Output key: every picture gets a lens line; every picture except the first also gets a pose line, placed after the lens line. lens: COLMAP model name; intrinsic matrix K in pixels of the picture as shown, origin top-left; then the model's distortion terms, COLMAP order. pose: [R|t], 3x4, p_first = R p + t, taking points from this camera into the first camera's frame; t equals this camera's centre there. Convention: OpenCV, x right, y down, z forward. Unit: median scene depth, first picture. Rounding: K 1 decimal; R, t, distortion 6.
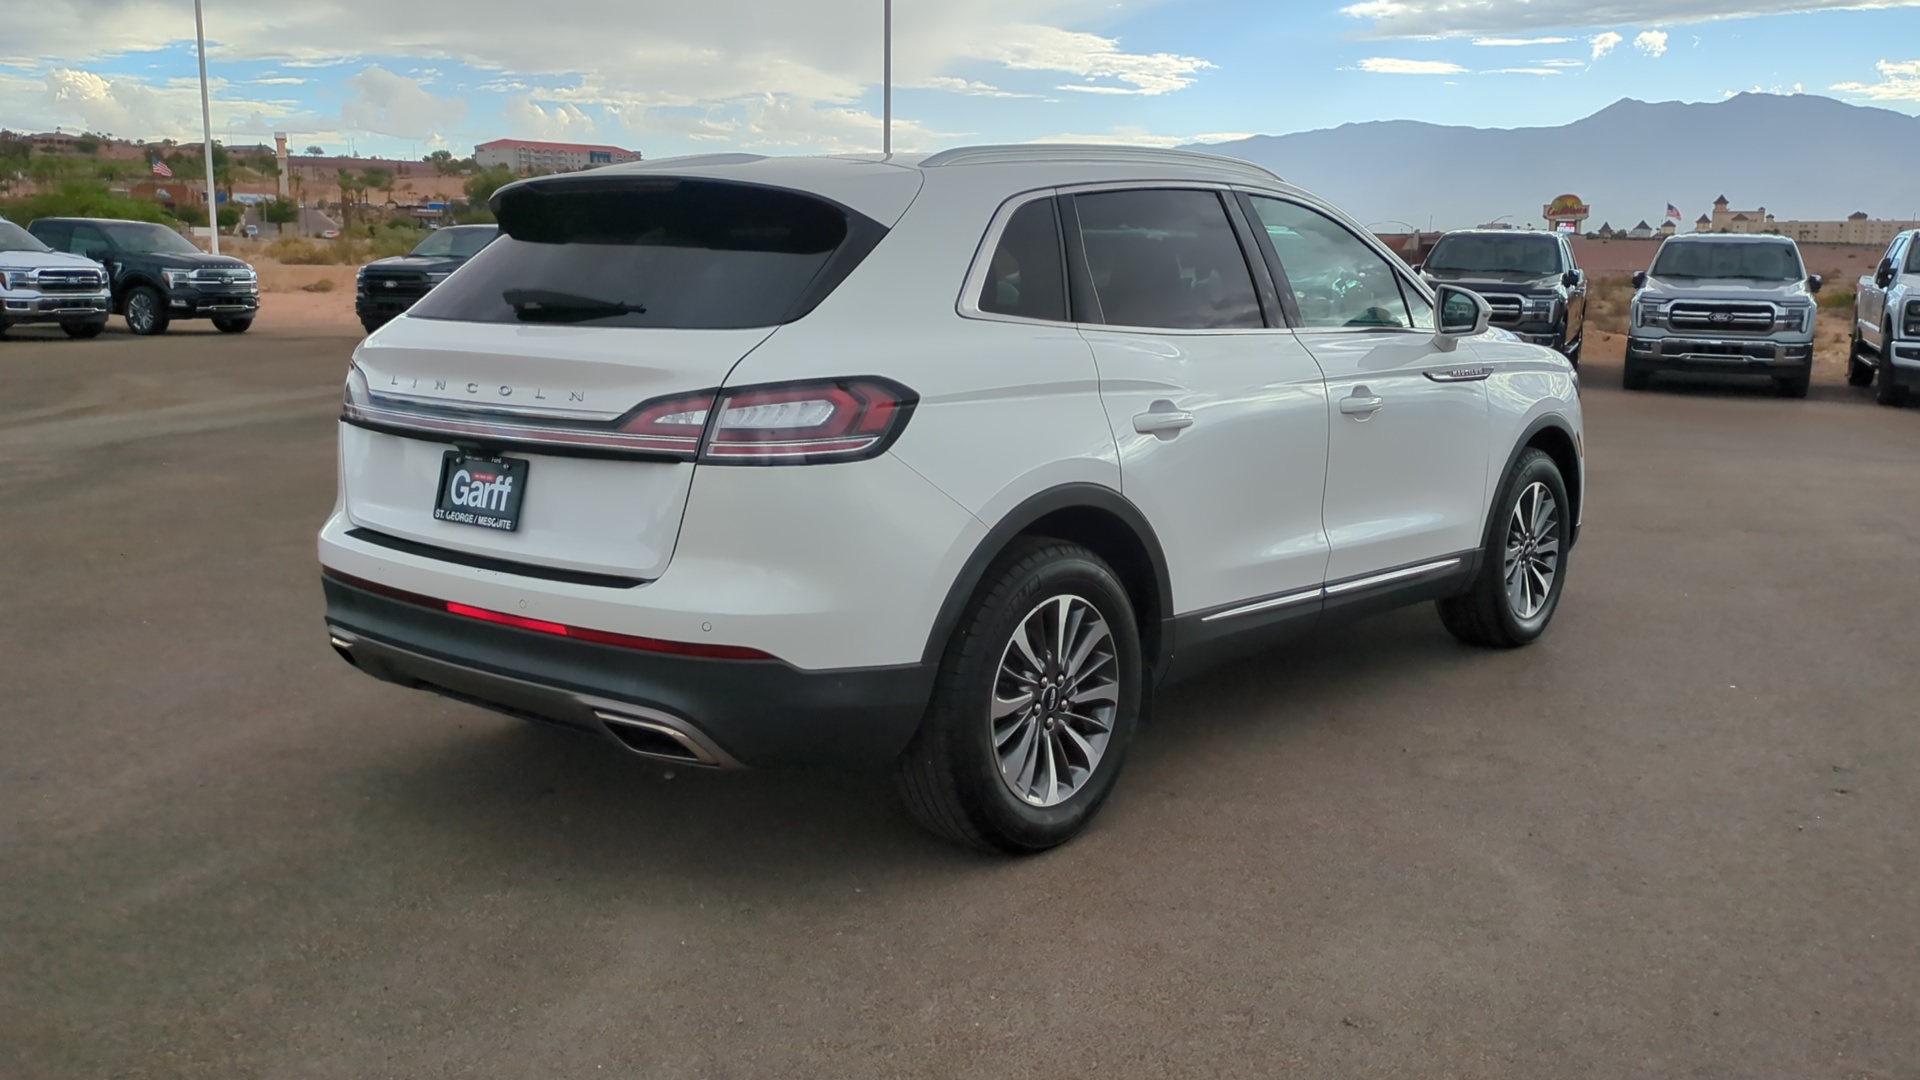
lens RADIAL K [[1691.3, 0, 970.1], [0, 1691.3, 541.9], [0, 0, 1]] dist [0.008506, -0.005442]
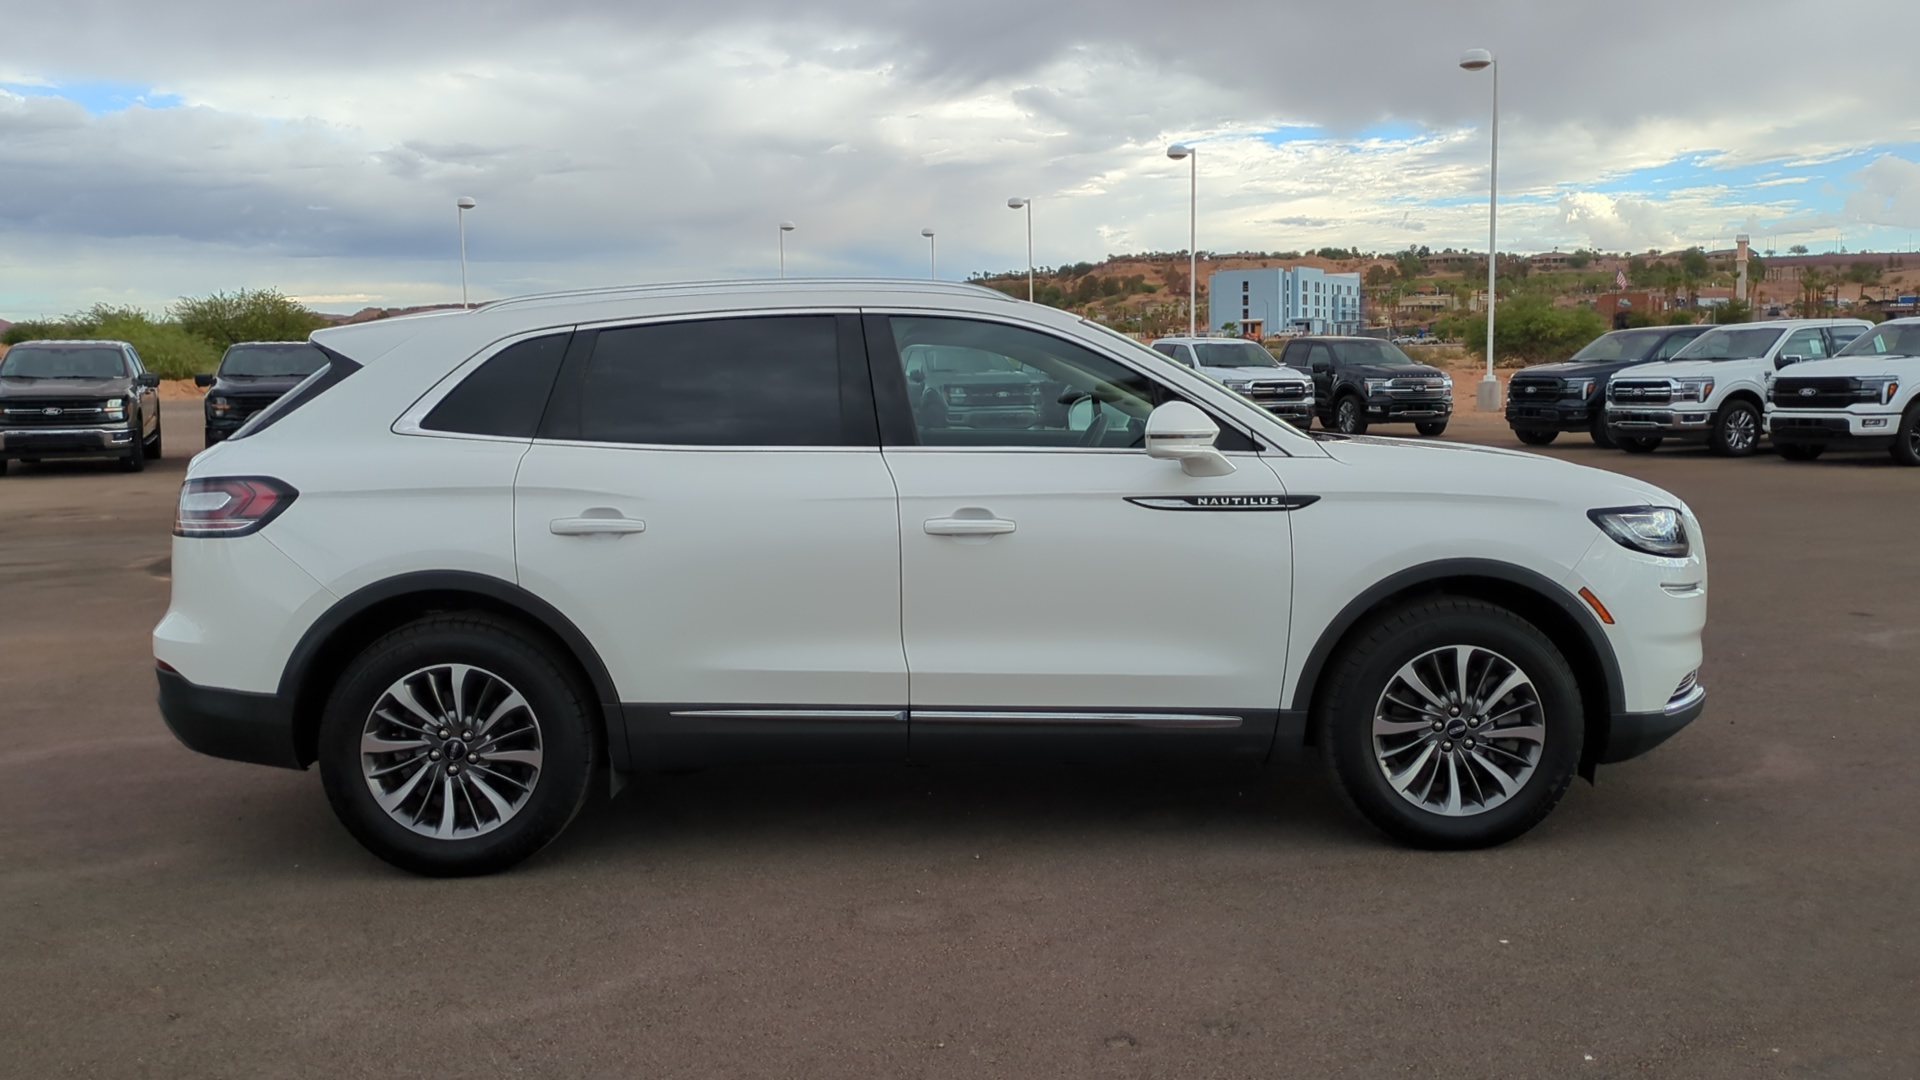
lens RADIAL K [[1654.8, 0, 961.8], [0, 1654.8, 553.6], [0, 0, 1]] dist [0.079261, -0.092866]
pose [[0.656234, 0.063438, -0.751886, 0.788086], [-0.101968, 0.994775, -0.005065, -0.051540], [0.747636, 0.079992, 0.659273, 0.321857]]
